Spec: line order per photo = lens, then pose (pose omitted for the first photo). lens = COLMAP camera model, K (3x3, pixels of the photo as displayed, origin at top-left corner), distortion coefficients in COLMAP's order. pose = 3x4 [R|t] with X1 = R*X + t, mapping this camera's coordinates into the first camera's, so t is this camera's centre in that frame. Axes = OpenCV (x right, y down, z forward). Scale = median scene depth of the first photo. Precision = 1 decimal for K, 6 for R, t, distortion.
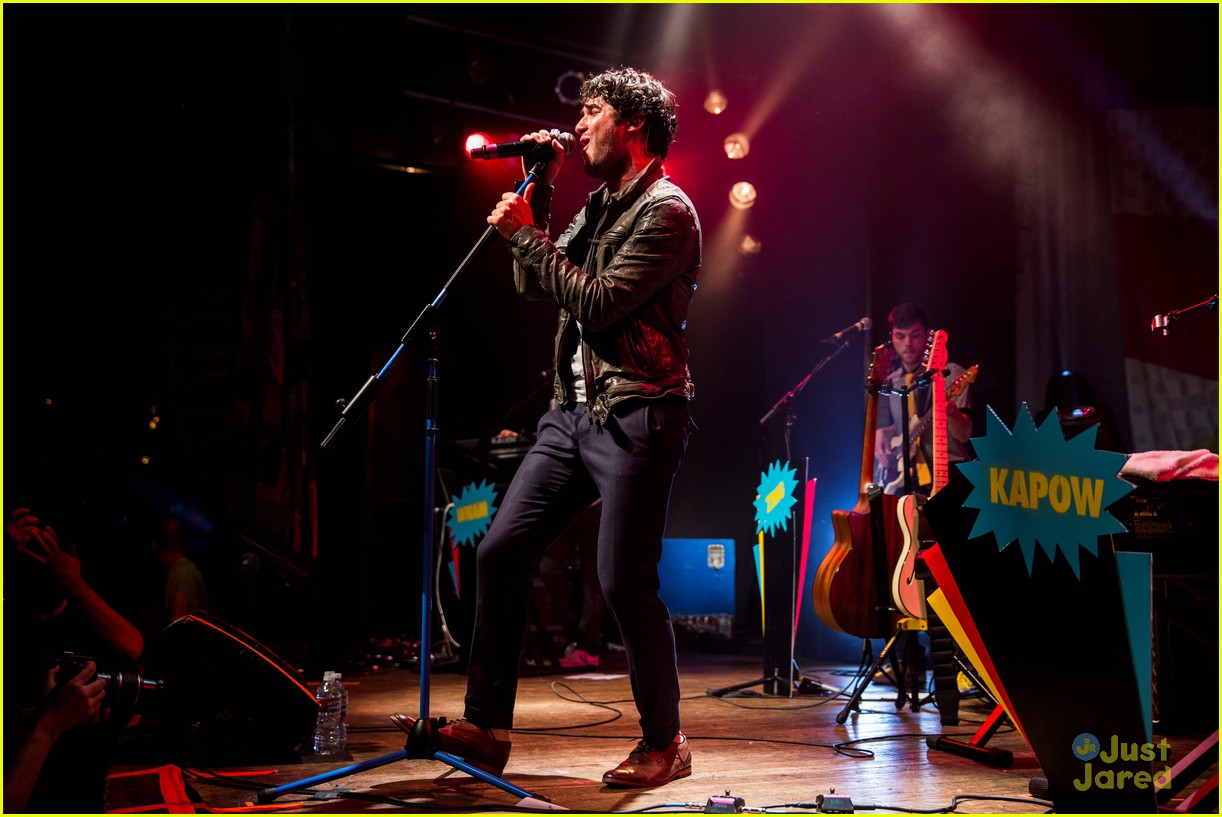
lens RADIAL K [[1214.8, 0, 645.7], [0, 1214.8, 422.5], [0, 0, 1]] dist [-0.045370, 0.000000]
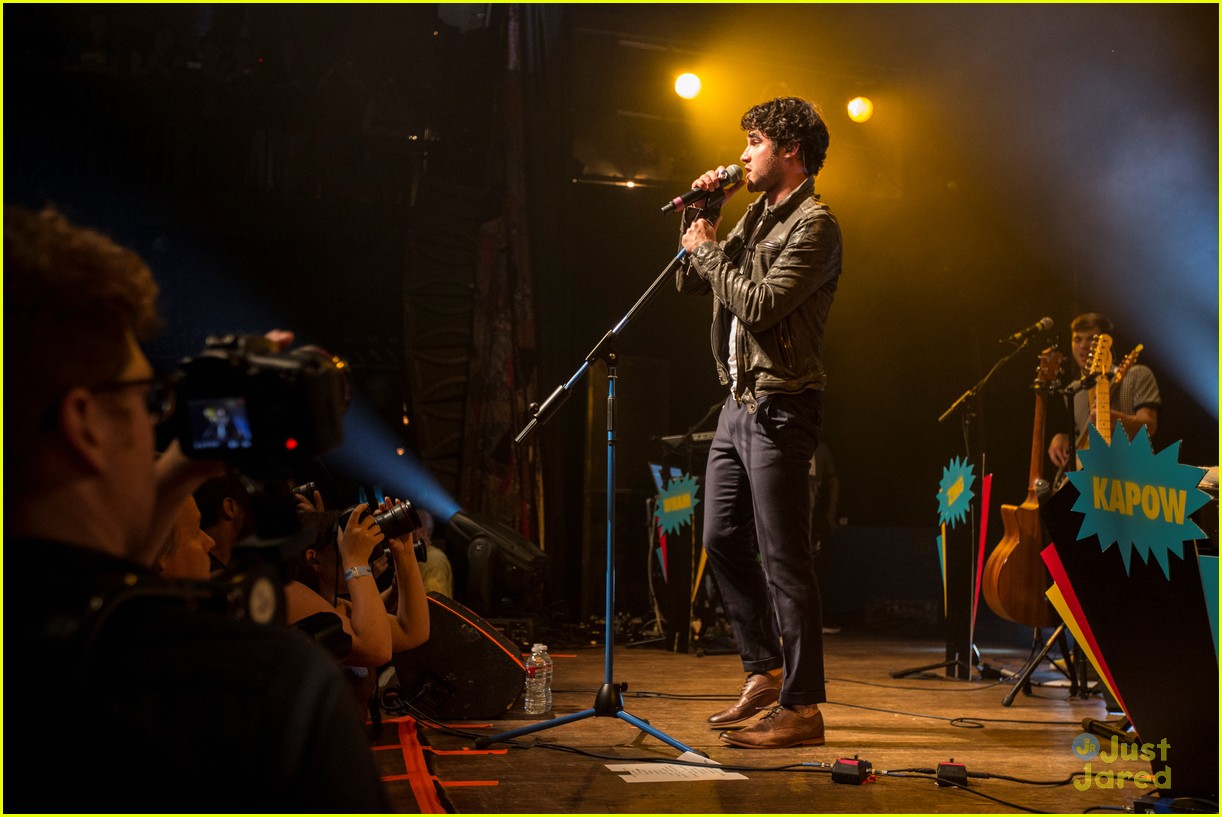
lens RADIAL K [[1214.8, 0, 615.1], [0, 1214.8, 413.0], [0, 0, 1]] dist [-0.045370, 0.000000]
pose [[0.975239, -0.011971, -0.220827, 0.052046], [0.013885, 0.999878, 0.007119, -0.018423], [0.220715, -0.010009, 0.975287, -0.092916]]
